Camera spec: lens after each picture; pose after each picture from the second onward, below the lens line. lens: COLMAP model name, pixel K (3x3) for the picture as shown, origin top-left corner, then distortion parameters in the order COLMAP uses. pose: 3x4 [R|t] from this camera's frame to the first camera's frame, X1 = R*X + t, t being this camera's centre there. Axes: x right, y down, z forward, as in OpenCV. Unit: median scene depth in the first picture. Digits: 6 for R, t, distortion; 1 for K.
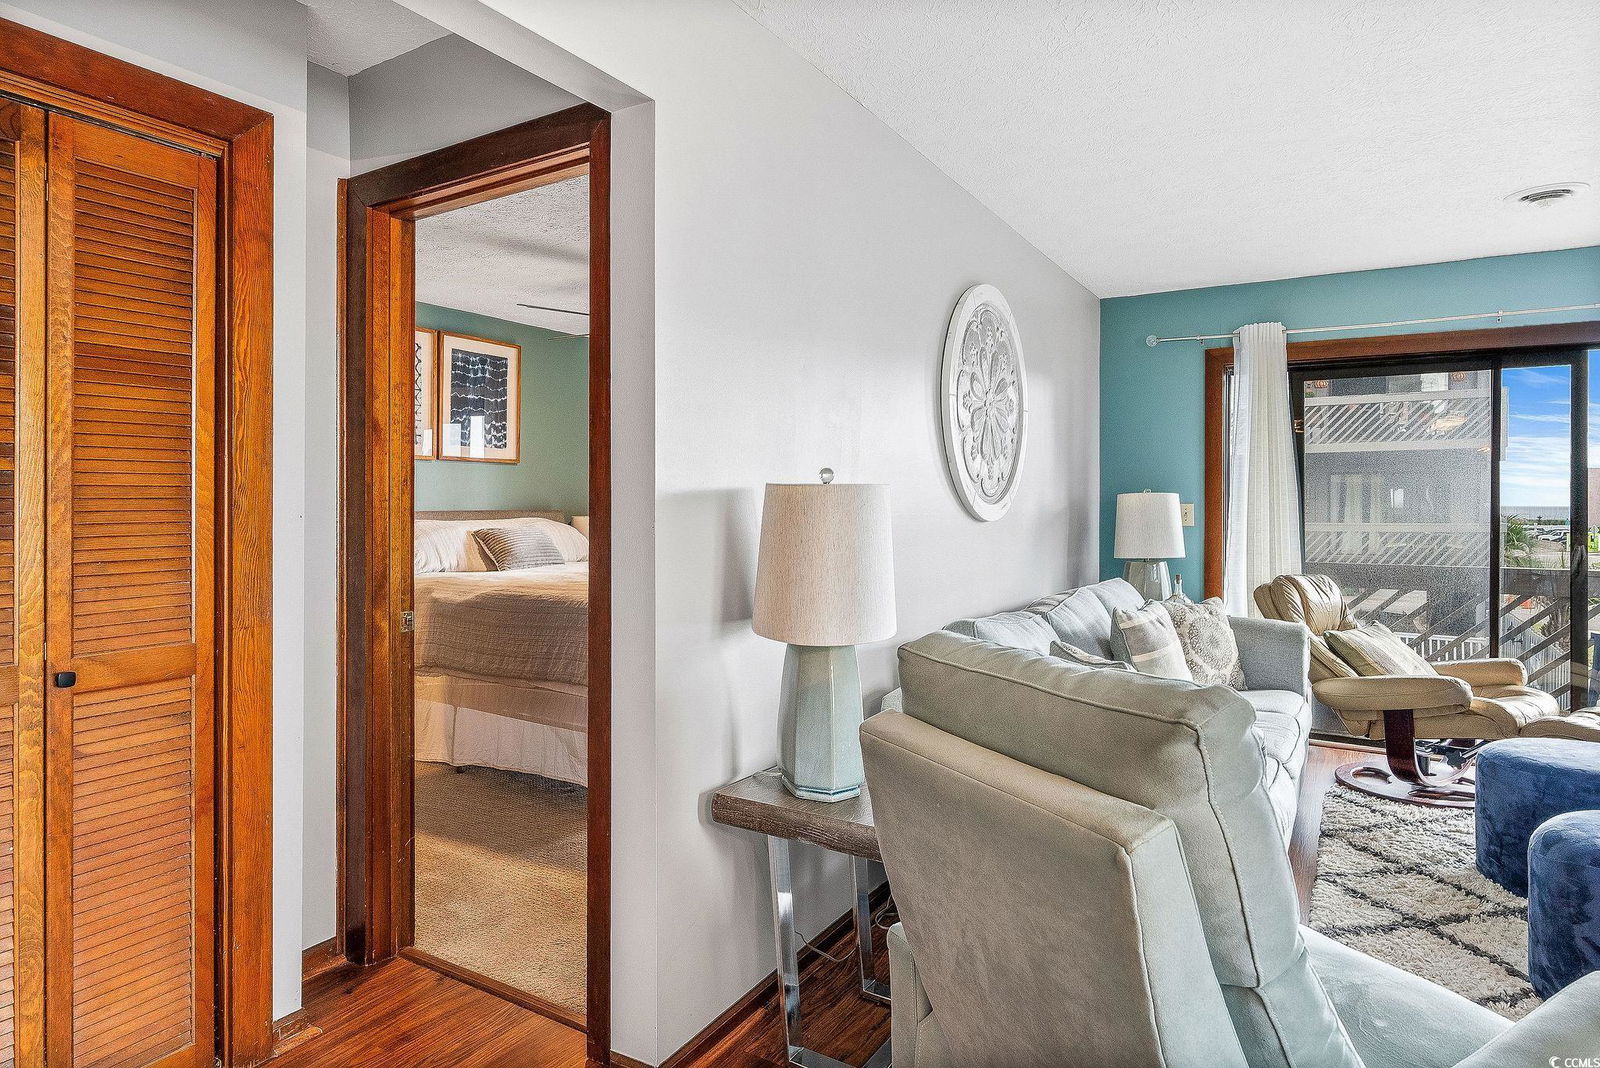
lens RADIAL K [[911.4, 0, 798.5], [0, 911.4, 523.0], [0, 0, 1]] dist [0.003969, 0.000684]
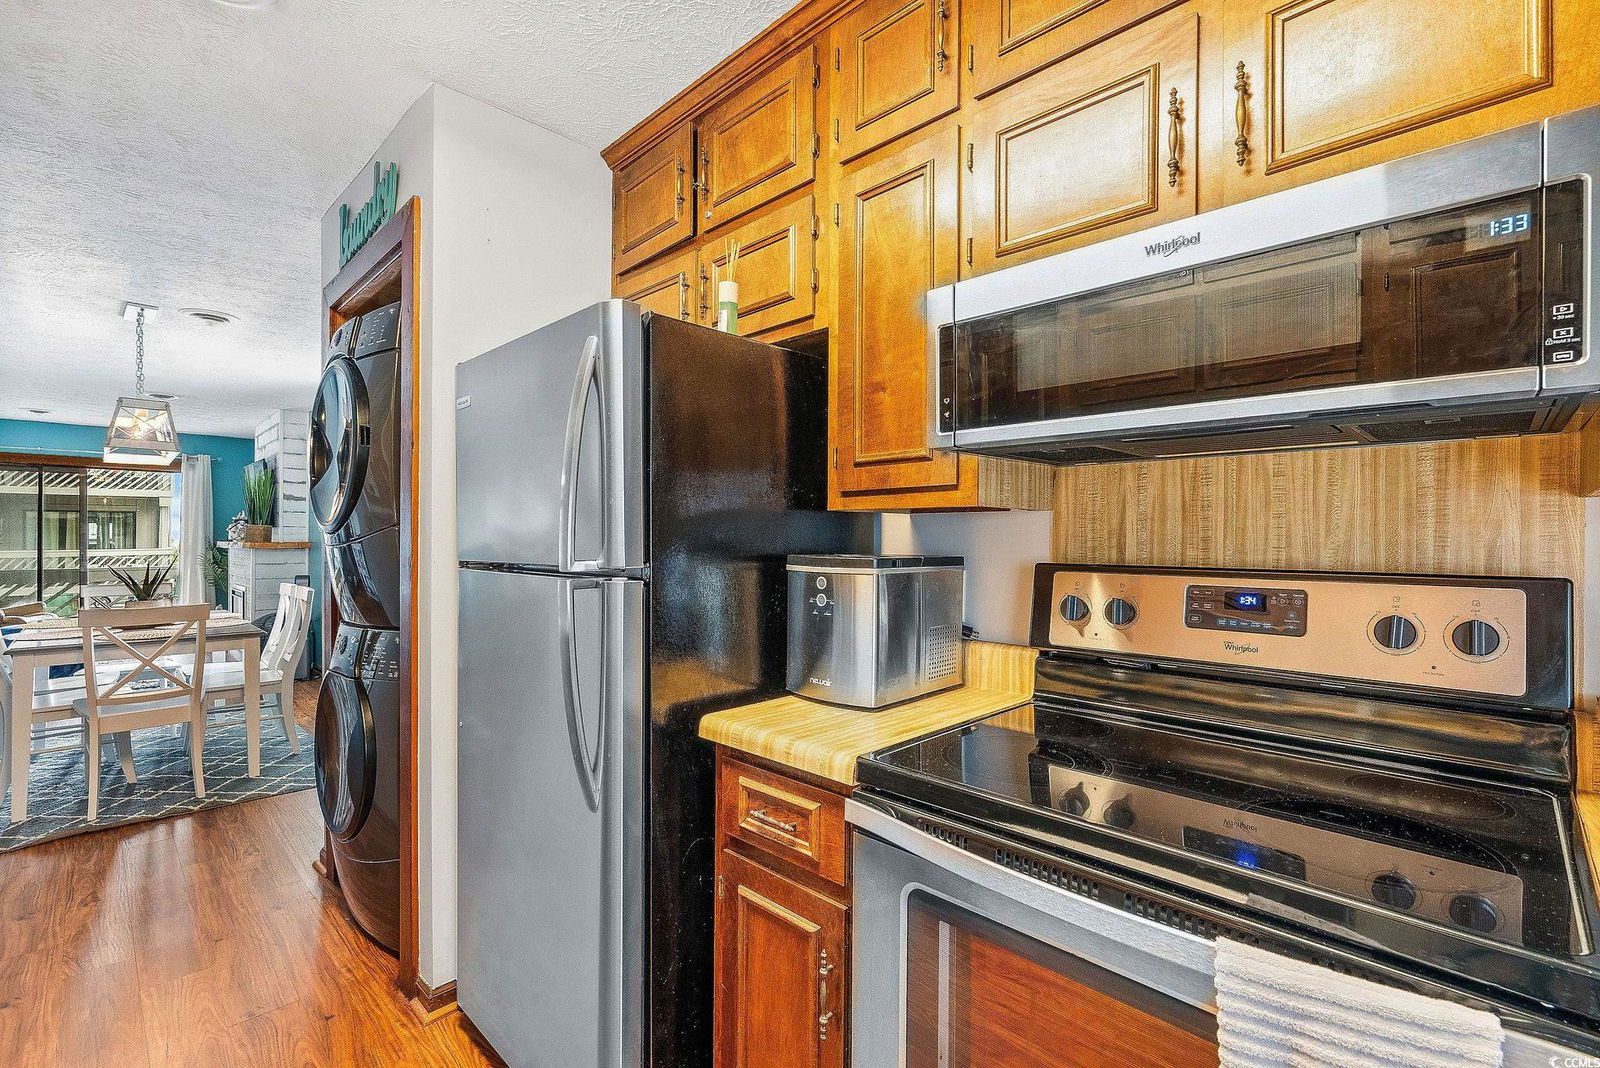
lens RADIAL K [[729.3, 0, 798.5], [0, 729.3, 539.2], [0, 0, 1]] dist [0.000558, 0.000016]
pose [[0.220809, 0.002137, 0.975315, -0.185765], [0.015049, 0.999871, -0.005598, 0.006574], [-0.975201, 0.015913, 0.220748, -0.293156]]
